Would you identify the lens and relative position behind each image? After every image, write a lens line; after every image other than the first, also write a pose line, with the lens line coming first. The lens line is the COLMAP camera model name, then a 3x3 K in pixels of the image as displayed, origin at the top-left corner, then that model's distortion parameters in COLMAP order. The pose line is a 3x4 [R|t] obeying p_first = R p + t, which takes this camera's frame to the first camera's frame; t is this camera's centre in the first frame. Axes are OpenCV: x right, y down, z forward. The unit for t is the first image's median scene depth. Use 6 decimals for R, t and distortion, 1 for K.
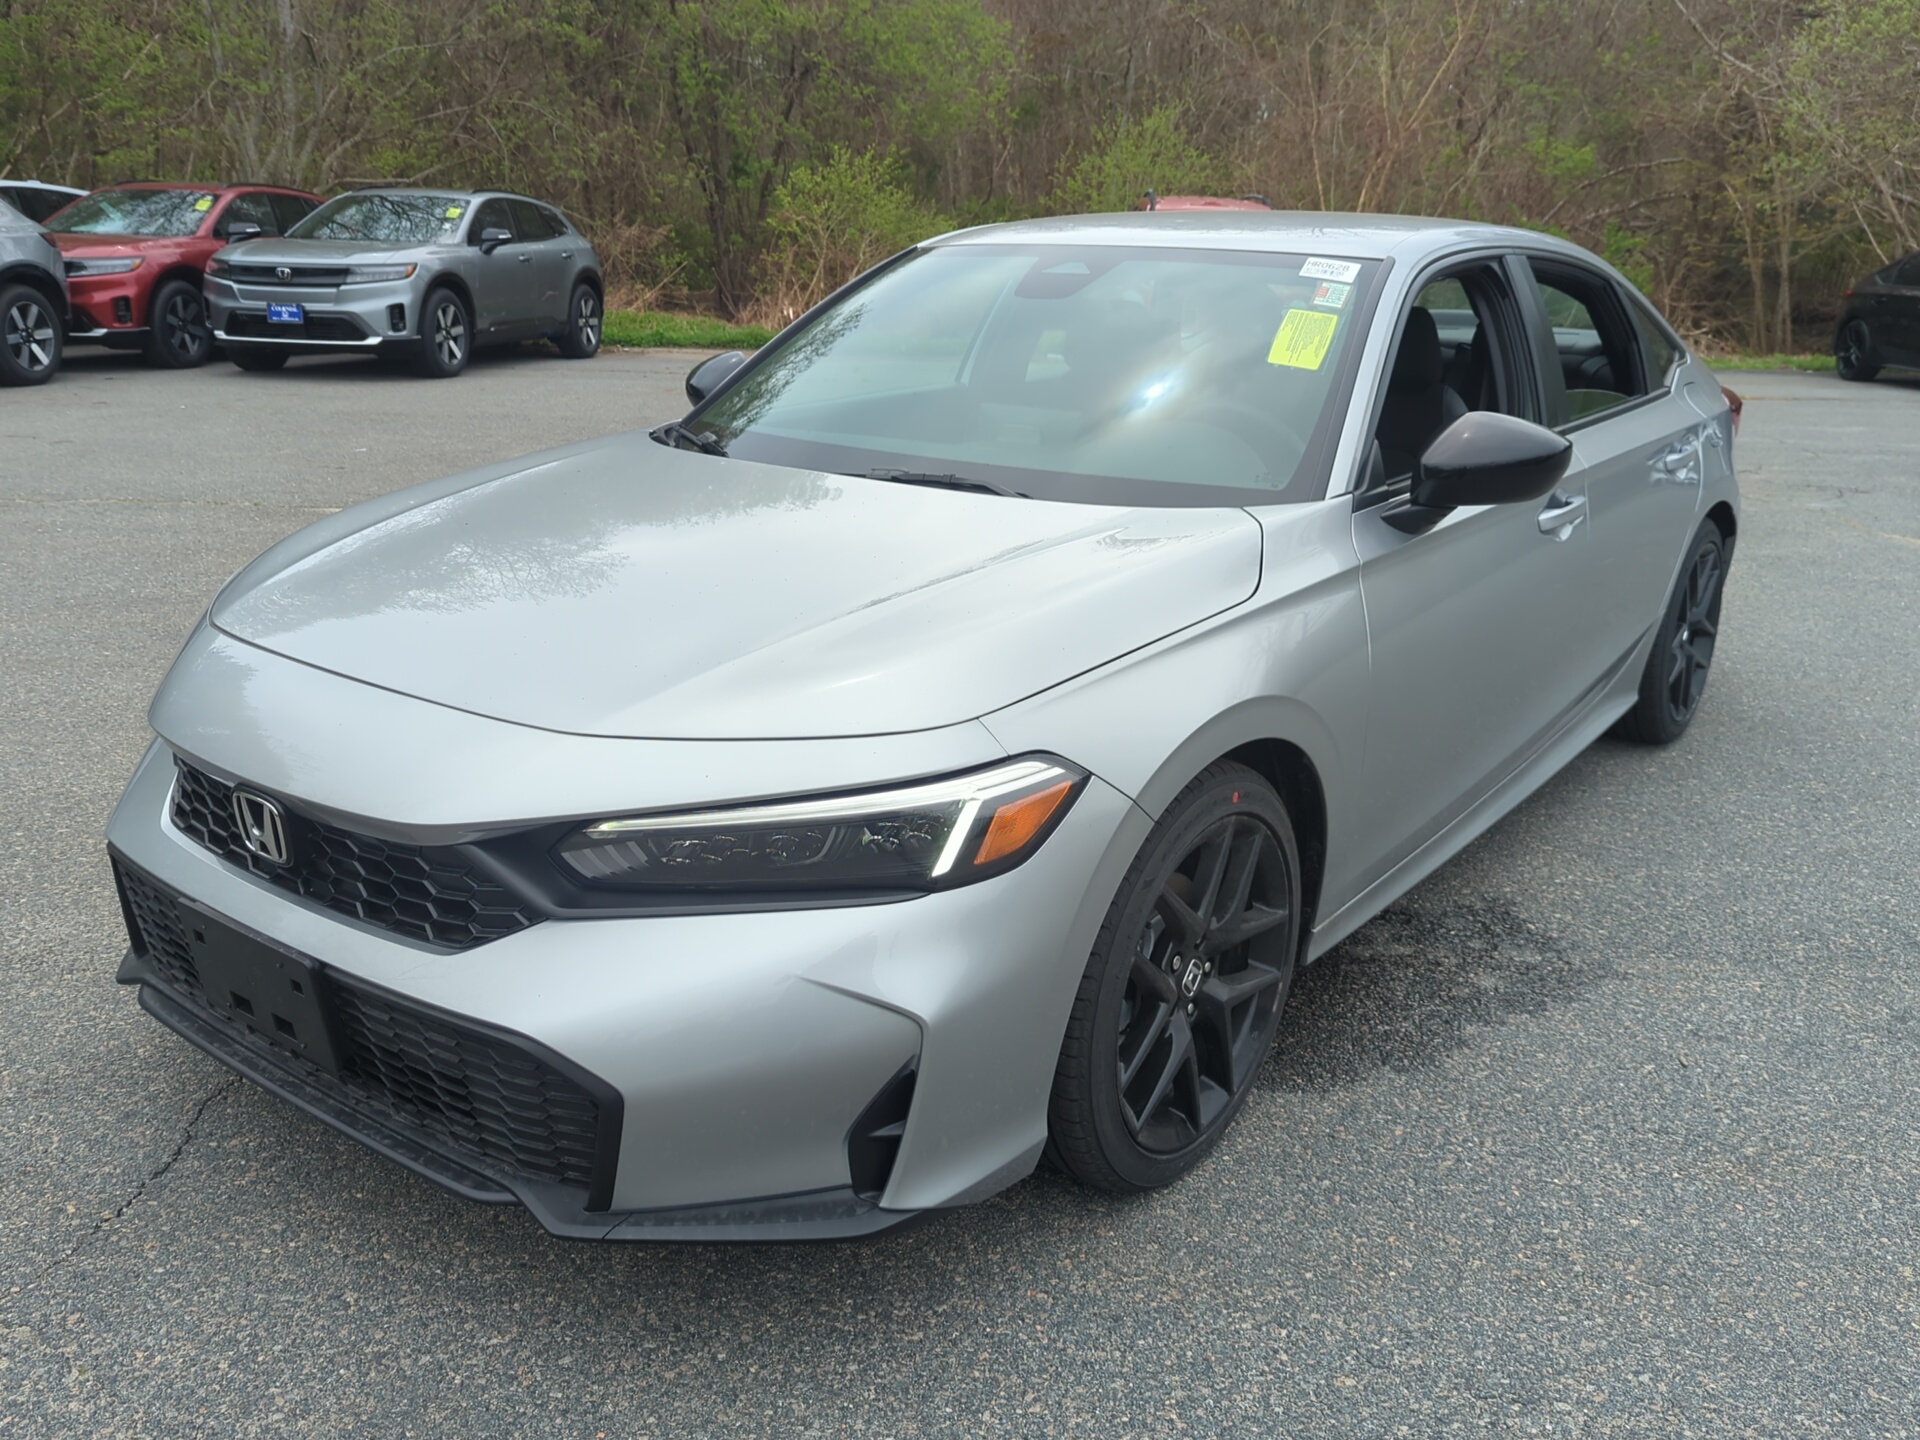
lens RADIAL K [[1554.7, 0, 972.5], [0, 1554.7, 726.5], [0, 0, 1]] dist [0.046254, -0.037462]
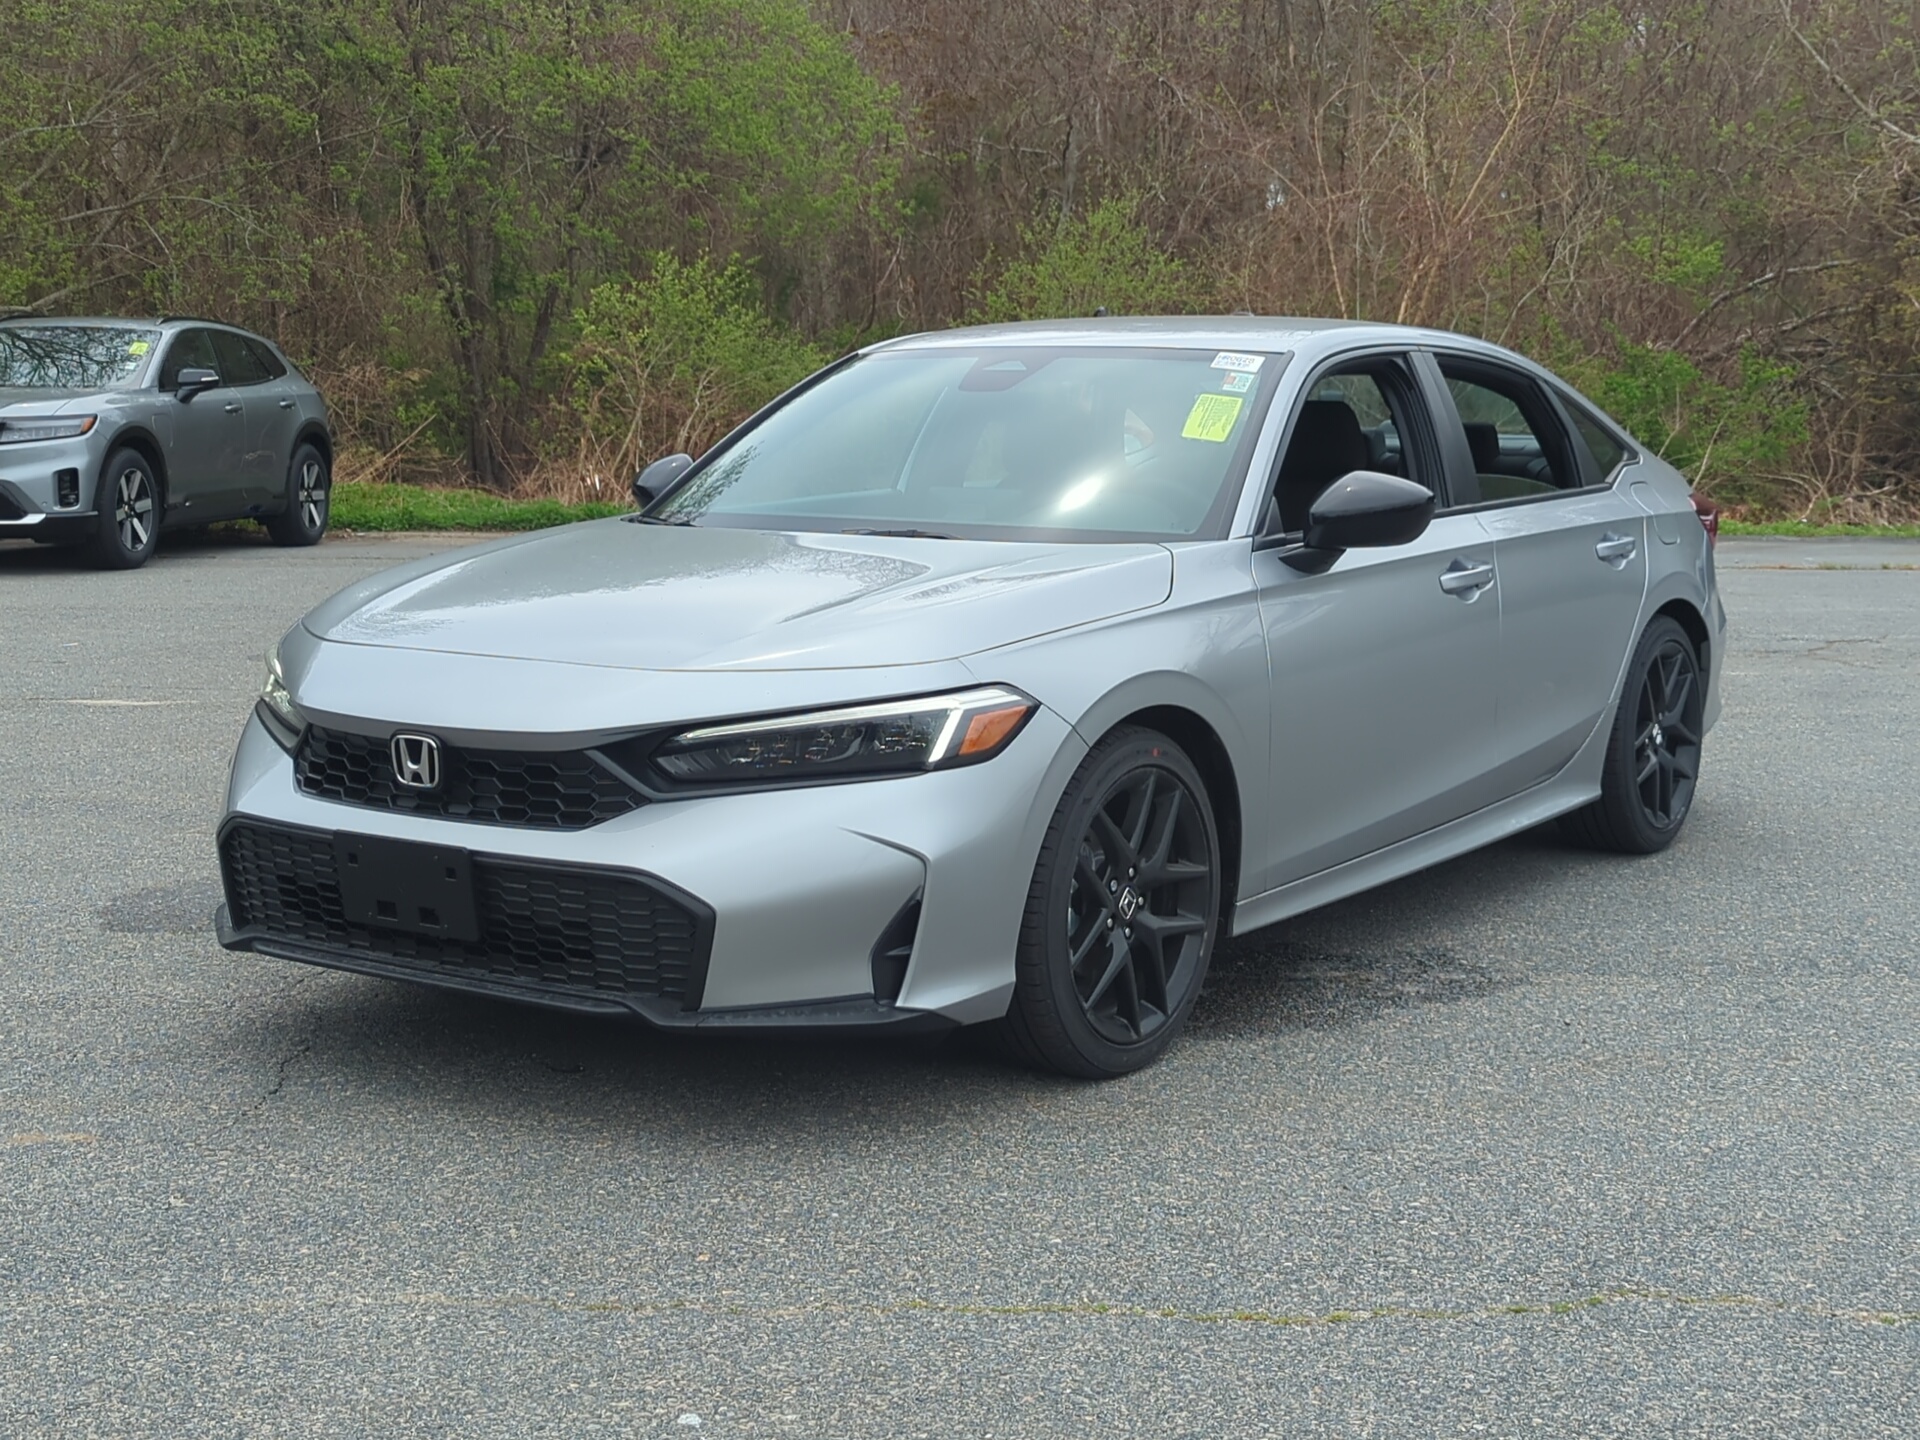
lens RADIAL K [[2516.5, 0, 957.4], [0, 2516.5, 711.1], [0, 0, 1]] dist [0.042323, 0.000000]
pose [[0.998800, -0.018727, 0.045255, -0.042035], [0.026275, 0.984668, -0.172449, 0.182003], [-0.041331, 0.173431, 0.983978, -0.508478]]
